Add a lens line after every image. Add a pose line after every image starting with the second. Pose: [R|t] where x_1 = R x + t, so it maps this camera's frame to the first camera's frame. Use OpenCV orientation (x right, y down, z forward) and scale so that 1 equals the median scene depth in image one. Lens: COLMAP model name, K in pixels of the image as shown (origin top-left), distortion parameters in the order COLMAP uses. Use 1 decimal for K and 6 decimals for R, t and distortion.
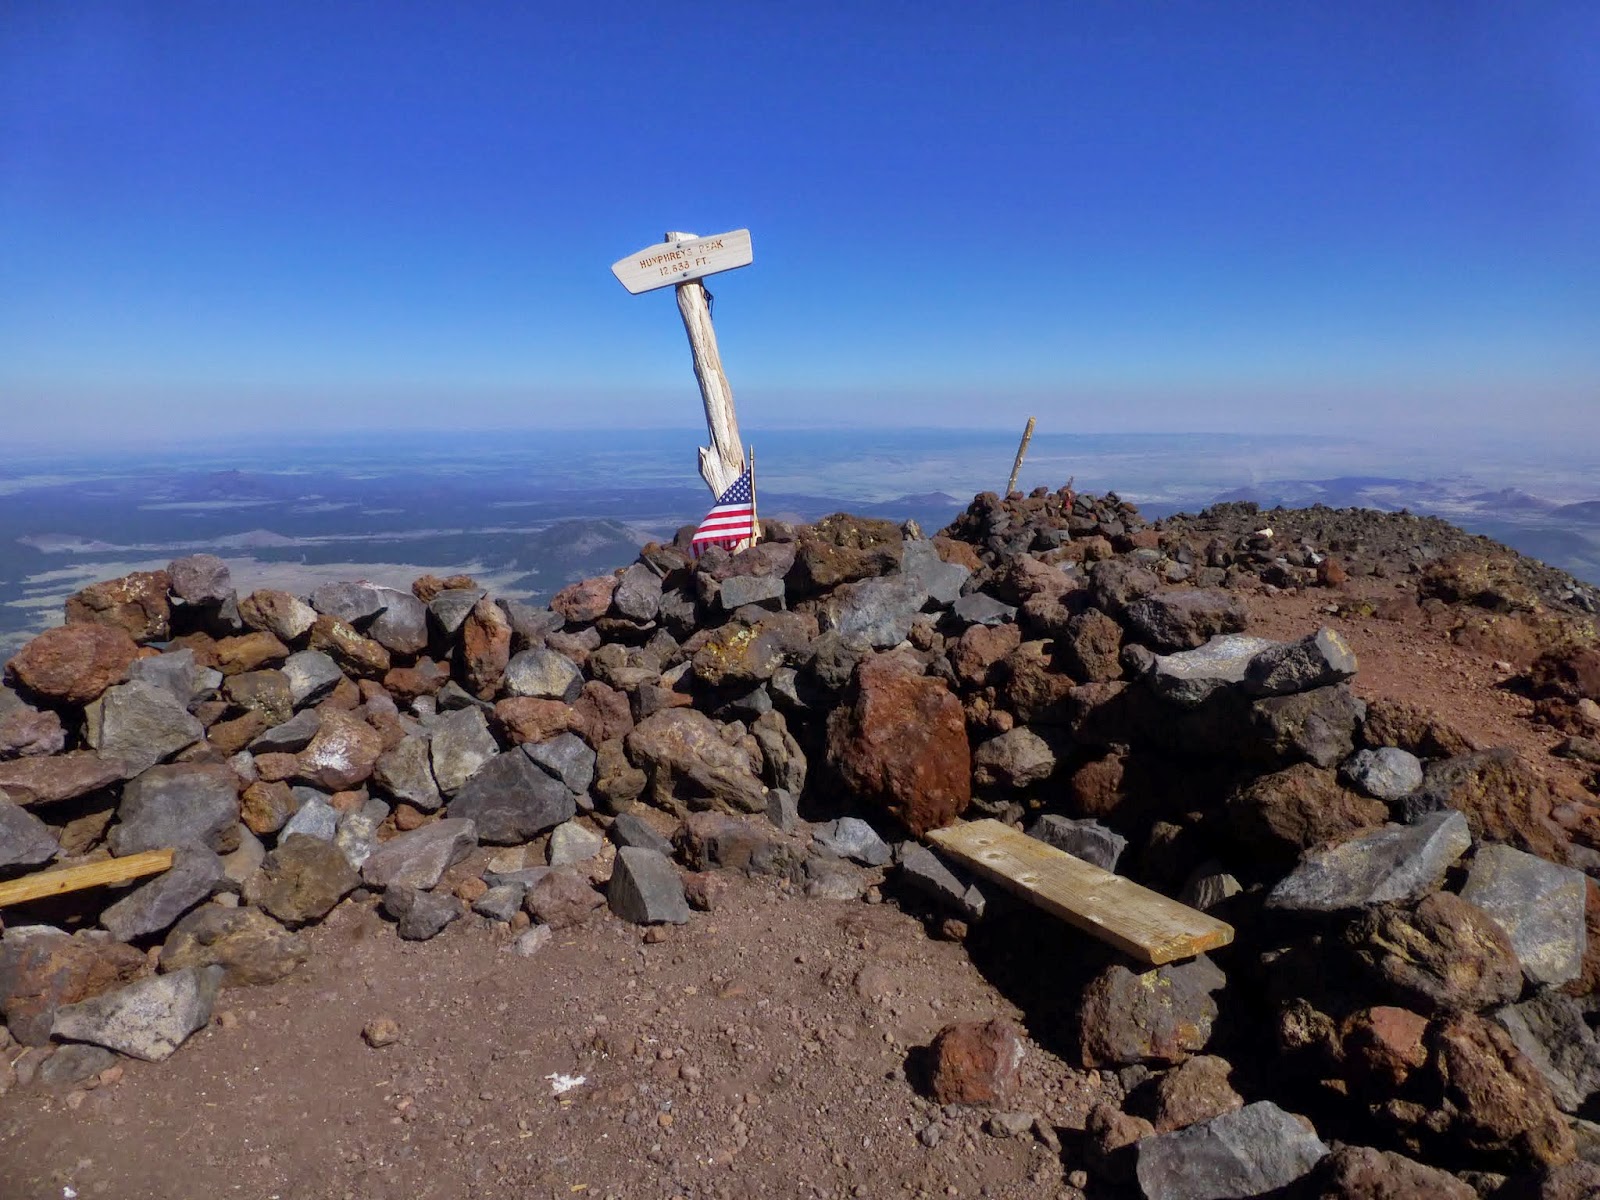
lens RADIAL K [[1117.1, 0, 791.8], [0, 1117.1, 611.8], [0, 0, 1]] dist [-0.021880, 0.013318]
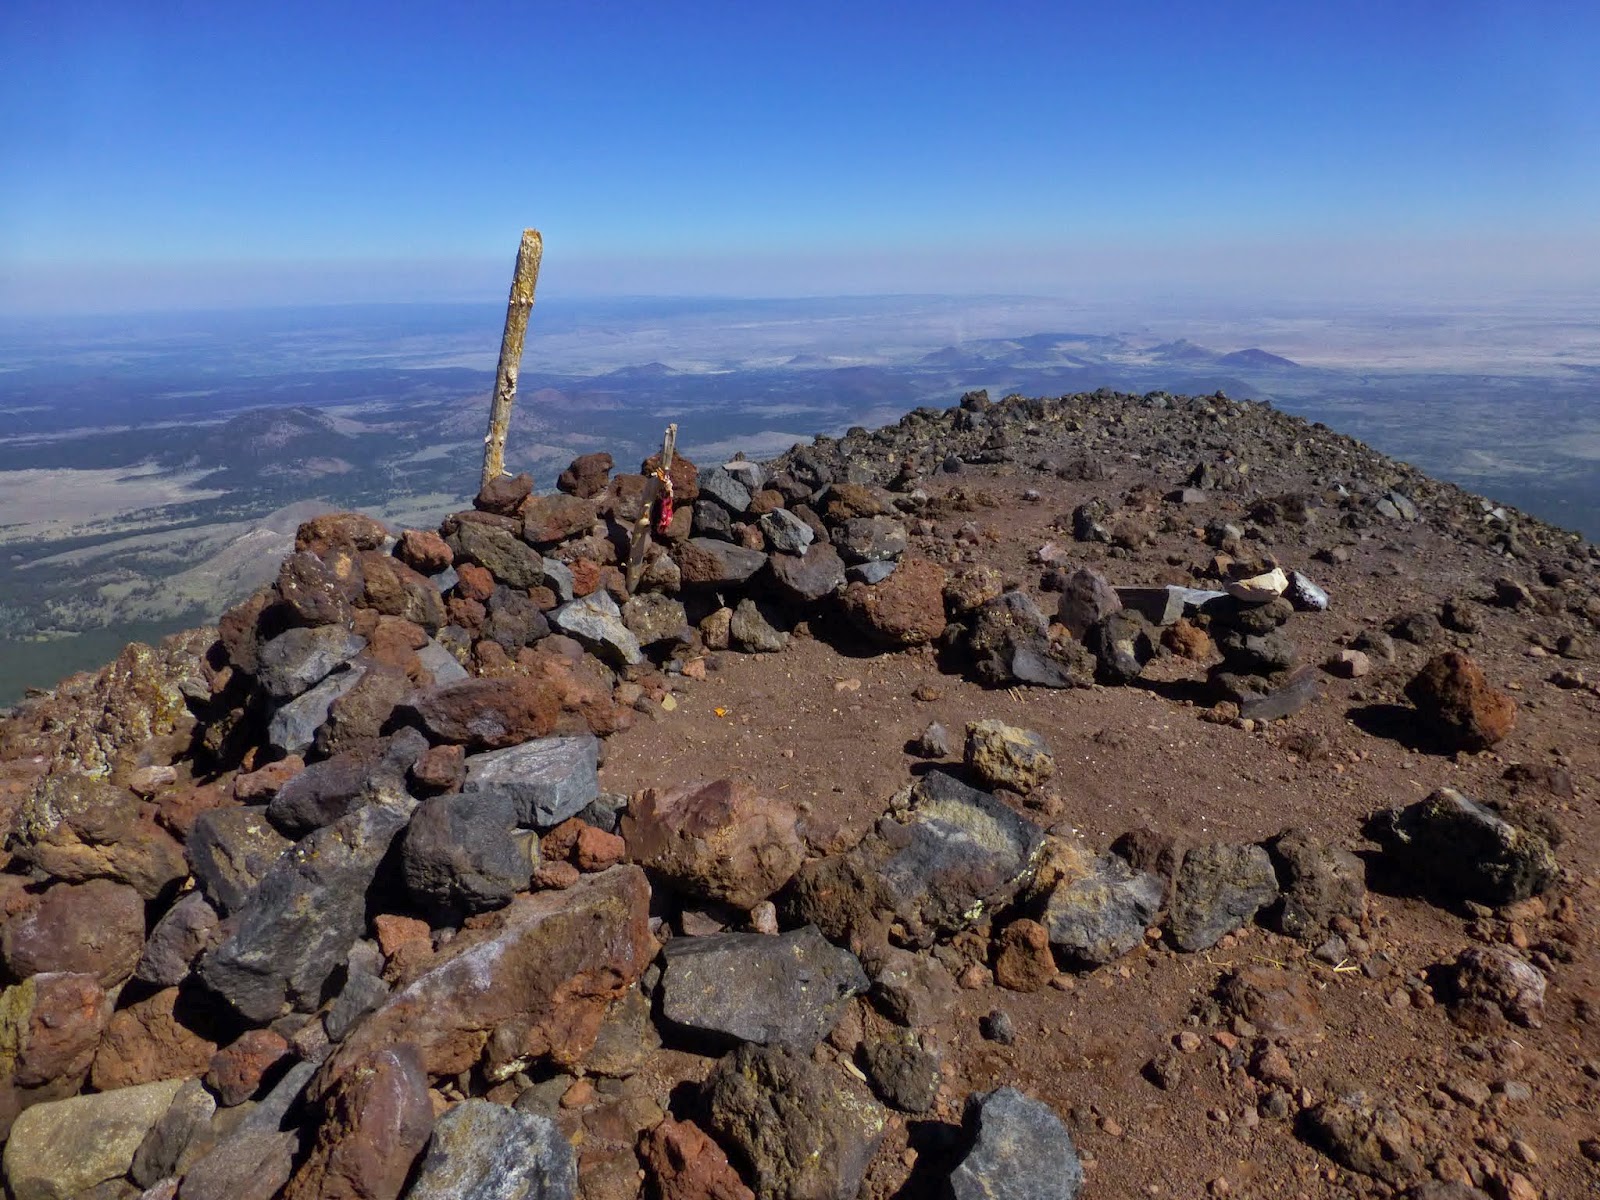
lens RADIAL K [[1117.1, 0, 789.5], [0, 1117.1, 588.8], [0, 0, 1]] dist [-0.021880, 0.013318]
pose [[0.969361, -0.084335, 0.230708, 0.659655], [0.062441, 0.992964, 0.100619, -0.334984], [-0.237570, -0.083131, 0.967807, 2.192160]]
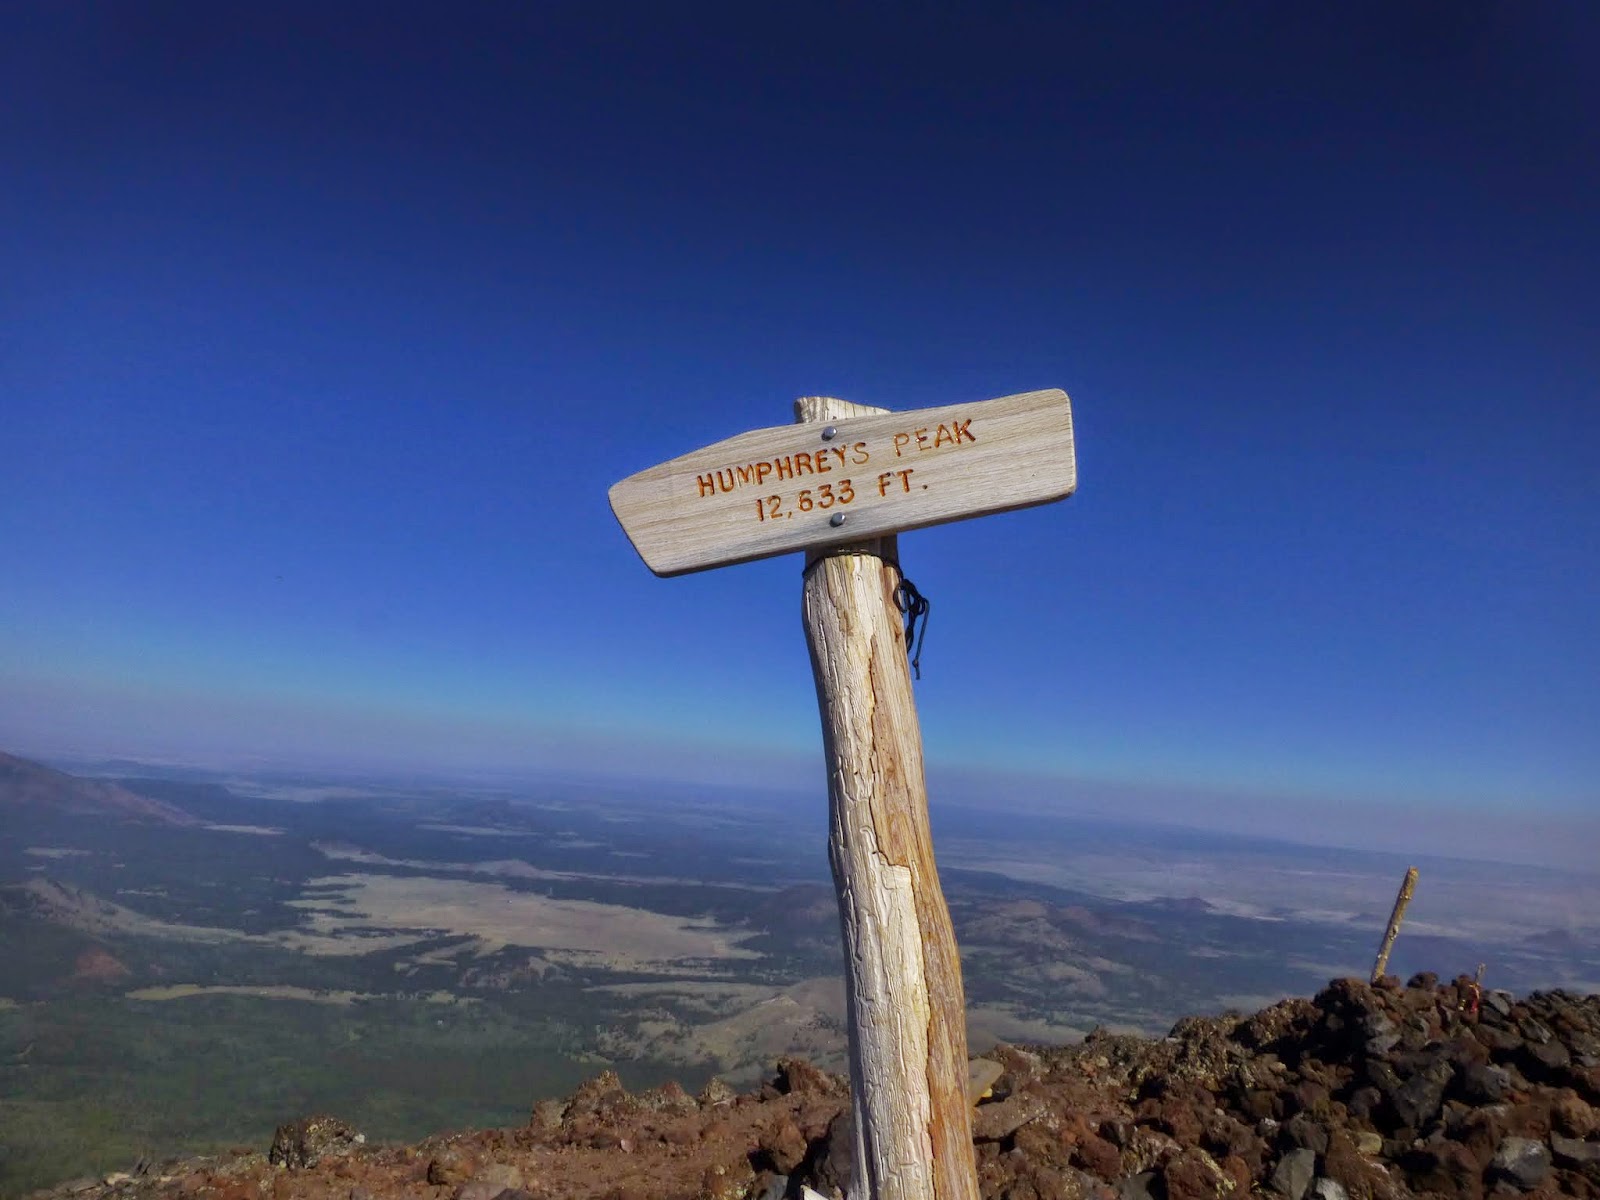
lens RADIAL K [[1117.1, 0, 810.8], [0, 1117.1, 623.5], [0, 0, 1]] dist [-0.021880, 0.013318]
pose [[0.975449, 0.063197, -0.210962, -0.041136], [-0.126710, 0.944551, -0.302932, -0.197834], [0.180120, 0.322226, 0.929369, 0.775268]]
